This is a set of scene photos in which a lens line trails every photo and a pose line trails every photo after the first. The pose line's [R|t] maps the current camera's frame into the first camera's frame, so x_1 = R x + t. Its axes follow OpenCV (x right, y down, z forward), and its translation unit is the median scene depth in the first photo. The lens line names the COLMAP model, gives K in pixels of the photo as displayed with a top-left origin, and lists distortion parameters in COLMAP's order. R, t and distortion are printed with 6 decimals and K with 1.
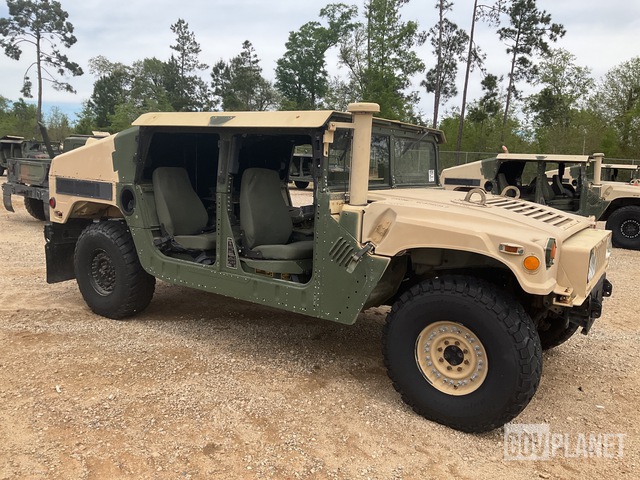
lens RADIAL K [[526.8, 0, 320.0], [0, 526.8, 240.0], [0, 0, 1]] dist [0.042561, -0.007803]
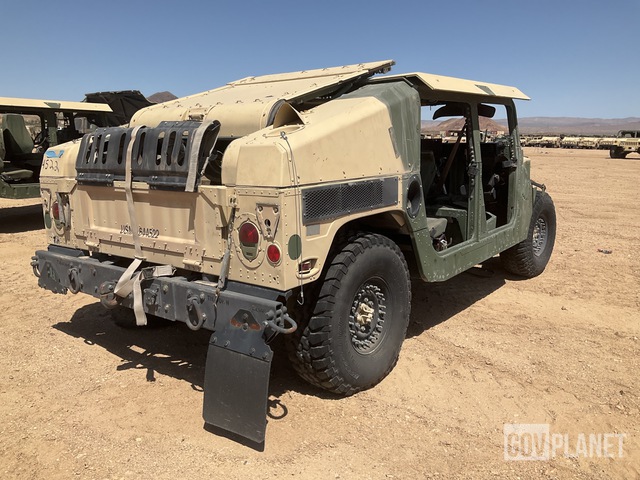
lens RADIAL K [[526.8, 0, 320.0], [0, 526.8, 240.0], [0, 0, 1]] dist [0.042561, -0.007803]
pose [[0.084874, -0.232946, 0.968779, -1.042677], [0.184203, 0.959196, 0.214504, -0.188131], [-0.979217, 0.160247, 0.124320, 1.021420]]
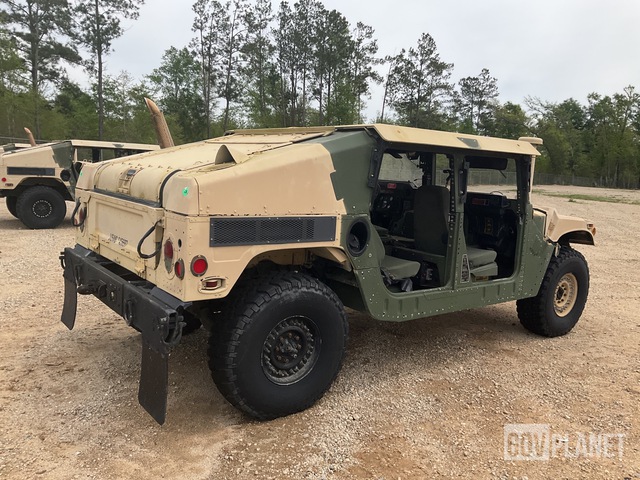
lens RADIAL K [[526.8, 0, 320.0], [0, 526.8, 240.0], [0, 0, 1]] dist [0.042561, -0.007803]
pose [[0.326167, -0.153981, 0.932687, -1.060408], [0.103740, 0.986516, 0.126589, -0.167394], [-0.939602, 0.055468, 0.337743, 0.779992]]
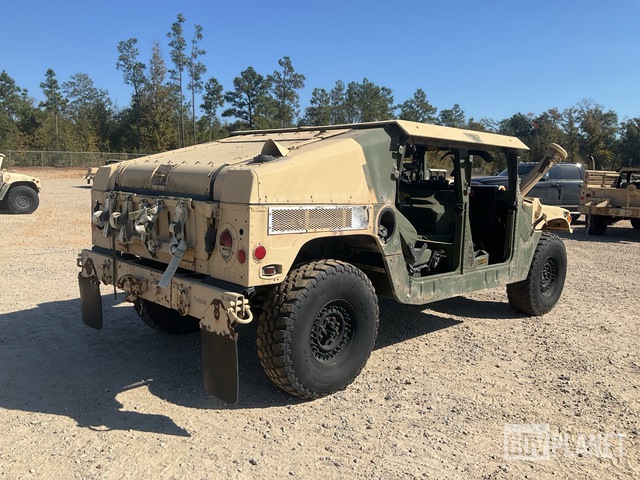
lens RADIAL K [[526.8, 0, 320.0], [0, 526.8, 240.0], [0, 0, 1]] dist [0.042561, -0.007803]
pose [[0.222398, -0.149479, 0.963429, -1.142697], [0.125647, 0.984331, 0.123718, -0.161079], [-0.966826, 0.093538, 0.237695, 0.889225]]
